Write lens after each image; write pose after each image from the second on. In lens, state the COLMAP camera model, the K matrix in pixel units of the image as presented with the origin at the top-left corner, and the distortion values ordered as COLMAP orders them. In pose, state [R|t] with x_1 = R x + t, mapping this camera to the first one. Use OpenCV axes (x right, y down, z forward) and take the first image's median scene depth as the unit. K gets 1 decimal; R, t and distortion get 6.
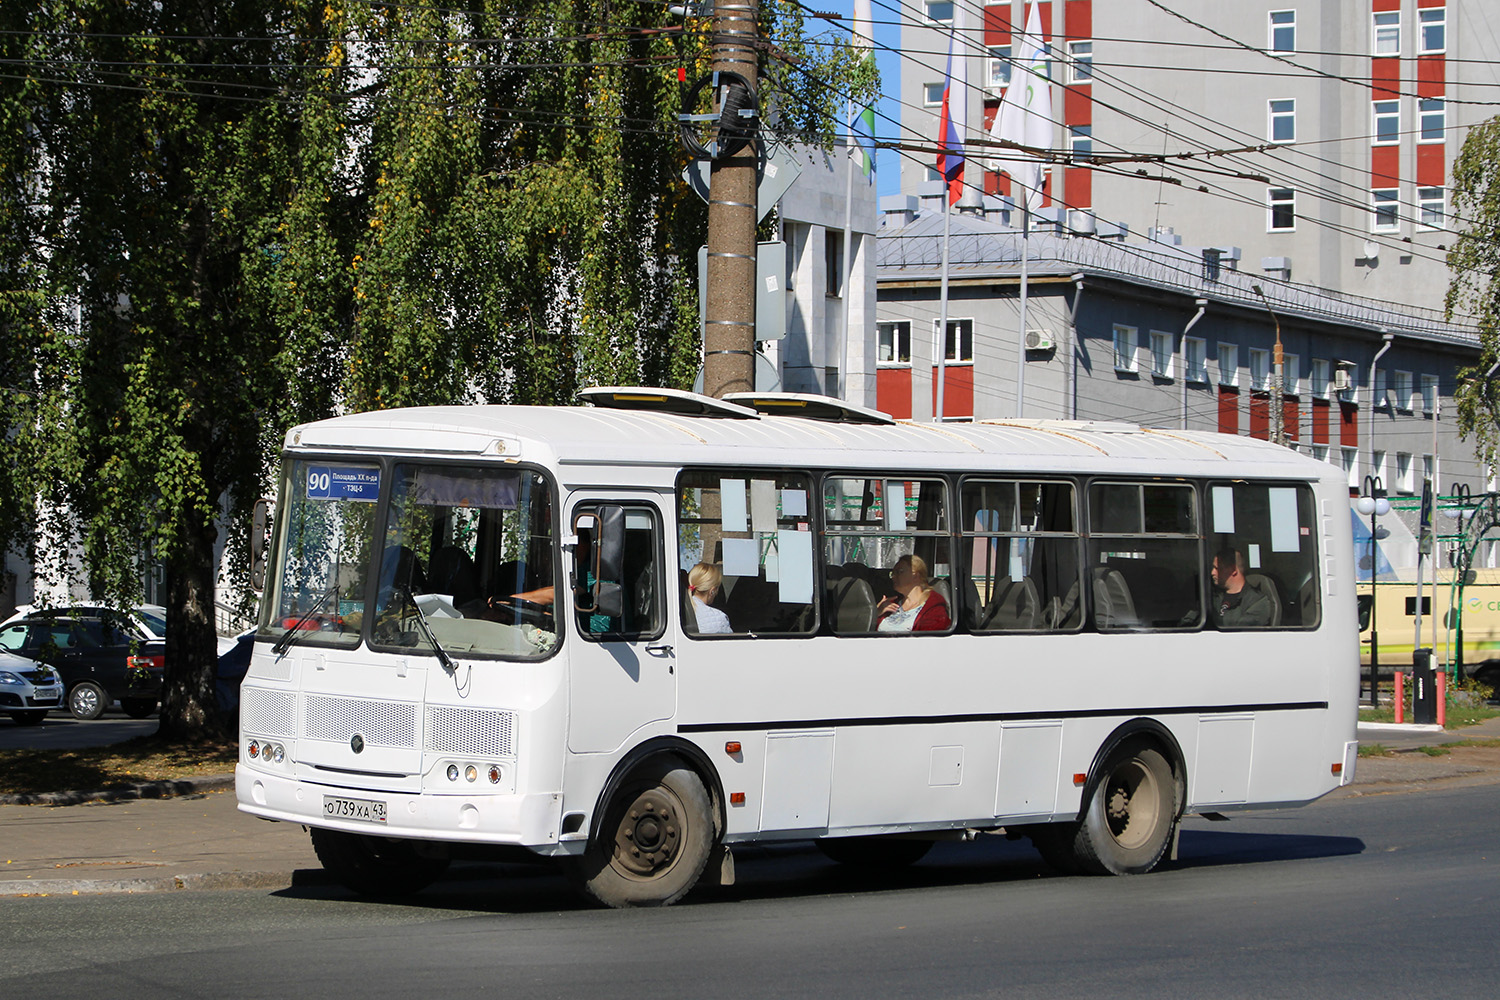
lens RADIAL K [[4917.6, 0, 748.4], [0, 4917.6, 498.3], [0, 0, 1]] dist [-0.158440, 0.000000]
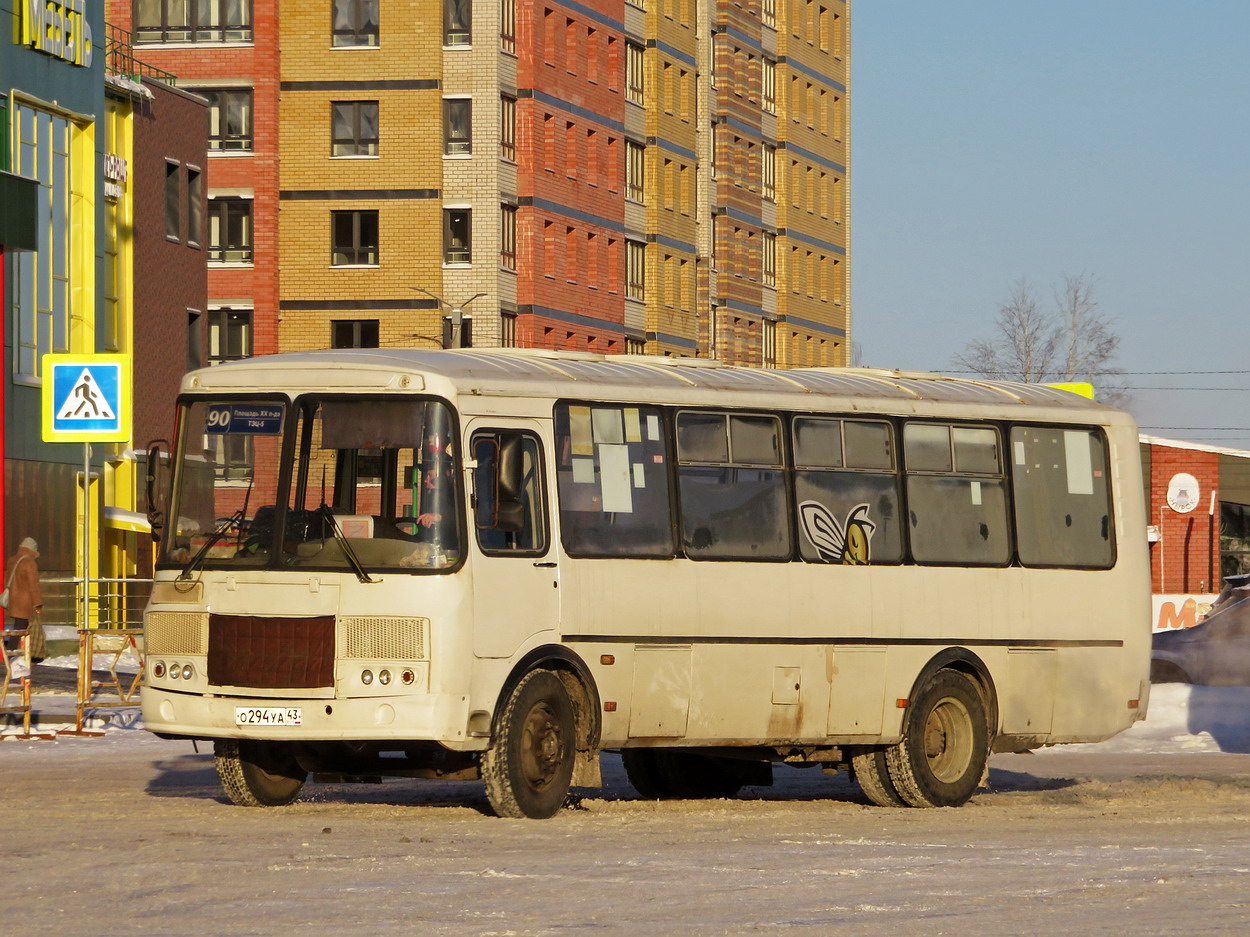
lens RADIAL K [[7450.0, 0, 625.0], [0, 7450.0, 471.6], [0, 0, 1]] dist [0.721942, 0.000000]
pose [[0.995952, -0.014174, 0.088766, -0.146302], [0.016533, 0.999528, -0.025896, 0.052737], [-0.088357, 0.027259, 0.995716, -0.648987]]
